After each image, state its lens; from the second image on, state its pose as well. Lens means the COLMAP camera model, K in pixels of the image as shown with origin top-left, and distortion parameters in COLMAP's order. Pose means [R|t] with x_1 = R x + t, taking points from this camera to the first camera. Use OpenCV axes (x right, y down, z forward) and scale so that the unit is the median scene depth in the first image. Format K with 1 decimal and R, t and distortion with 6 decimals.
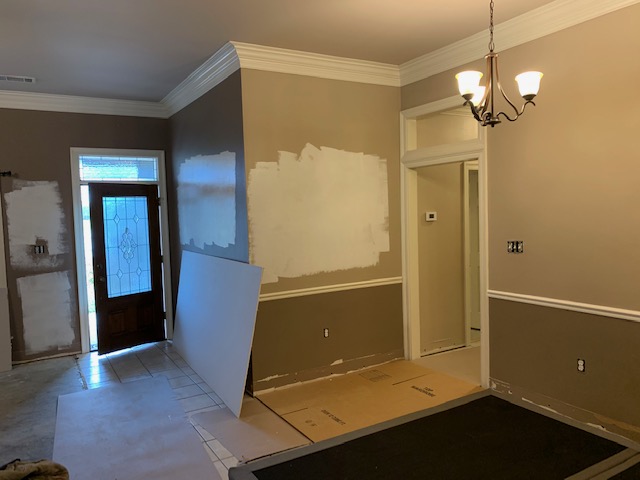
lens RADIAL K [[499.5, 0, 319.3], [0, 499.5, 242.0], [0, 0, 1]] dist [0.017076, -0.006947]
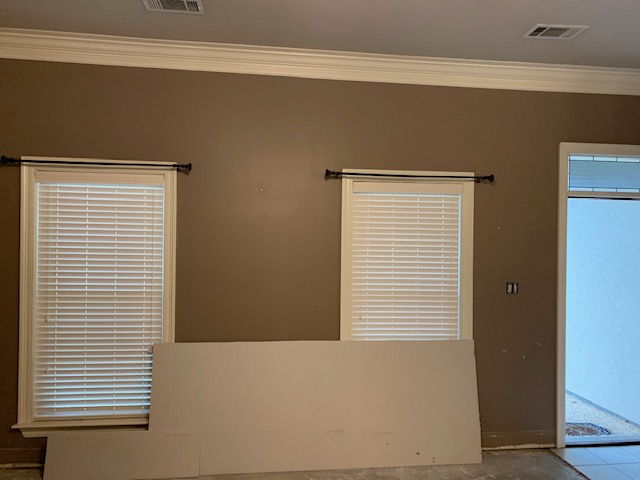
lens RADIAL K [[499.5, 0, 319.3], [0, 499.5, 242.0], [0, 0, 1]] dist [0.017076, -0.006947]
pose [[0.919071, 0.044420, -0.391580, -0.536040], [-0.067454, 0.996695, -0.045257, 0.000643], [0.388276, 0.068008, 0.919030, 0.253997]]
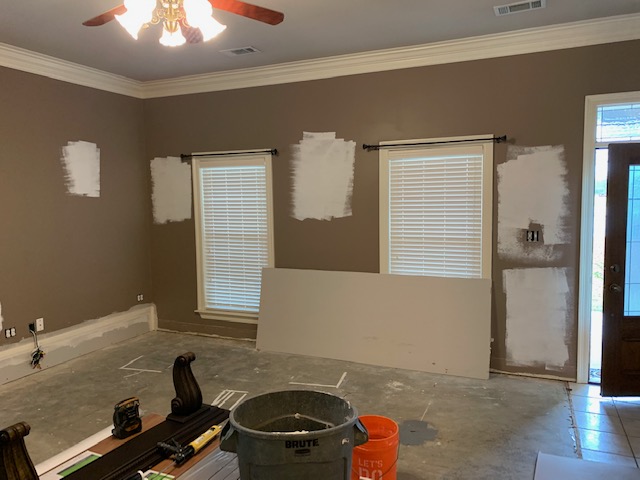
lens RADIAL K [[485.6, 0, 317.3], [0, 485.6, 237.4], [0, 0, 1]] dist [0.015461, -0.006470]
pose [[0.585901, 0.089239, -0.805454, -0.147813], [-0.050843, 0.996008, 0.073368, -0.021047], [0.808786, -0.002035, 0.588100, 0.290827]]
